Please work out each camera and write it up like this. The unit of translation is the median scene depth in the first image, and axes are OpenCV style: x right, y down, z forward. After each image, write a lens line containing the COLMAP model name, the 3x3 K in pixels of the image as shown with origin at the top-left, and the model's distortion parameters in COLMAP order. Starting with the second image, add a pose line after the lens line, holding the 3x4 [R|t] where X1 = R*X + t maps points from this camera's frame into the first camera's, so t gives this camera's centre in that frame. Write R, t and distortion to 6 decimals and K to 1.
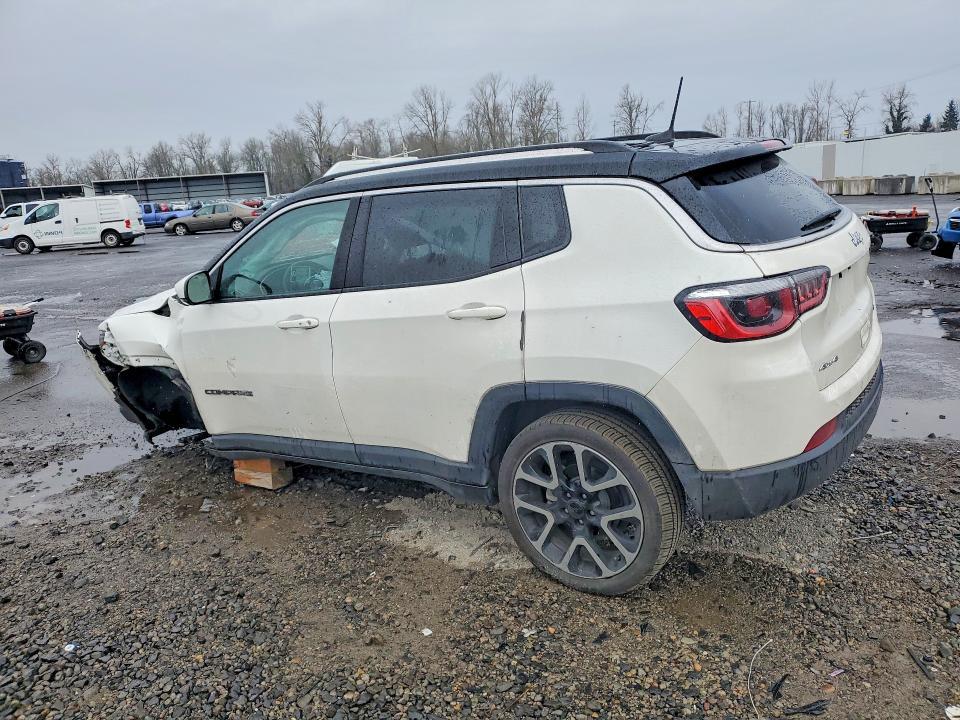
lens RADIAL K [[756.1, 0, 477.0], [0, 756.1, 358.9], [0, 0, 1]] dist [0.082122, -0.110126]
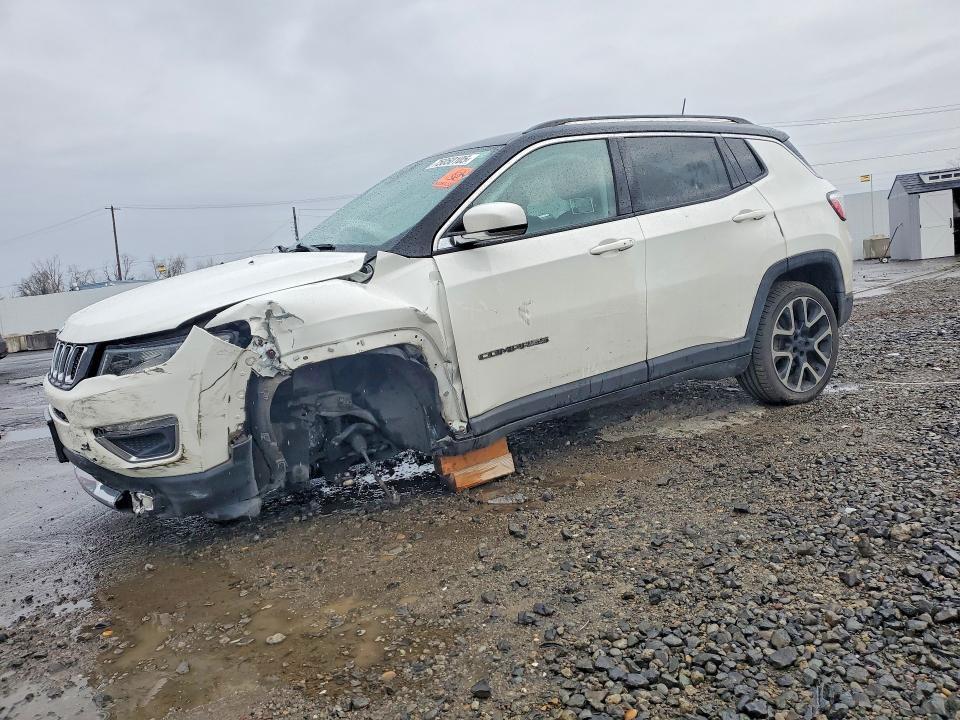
lens RADIAL K [[756.1, 0, 477.0], [0, 756.1, 358.9], [0, 0, 1]] dist [0.082122, -0.110126]
pose [[0.404588, -0.073024, 0.911579, -1.386667], [0.286379, 0.956787, -0.050458, 0.107672], [-0.868502, 0.281472, 0.408017, 0.868536]]
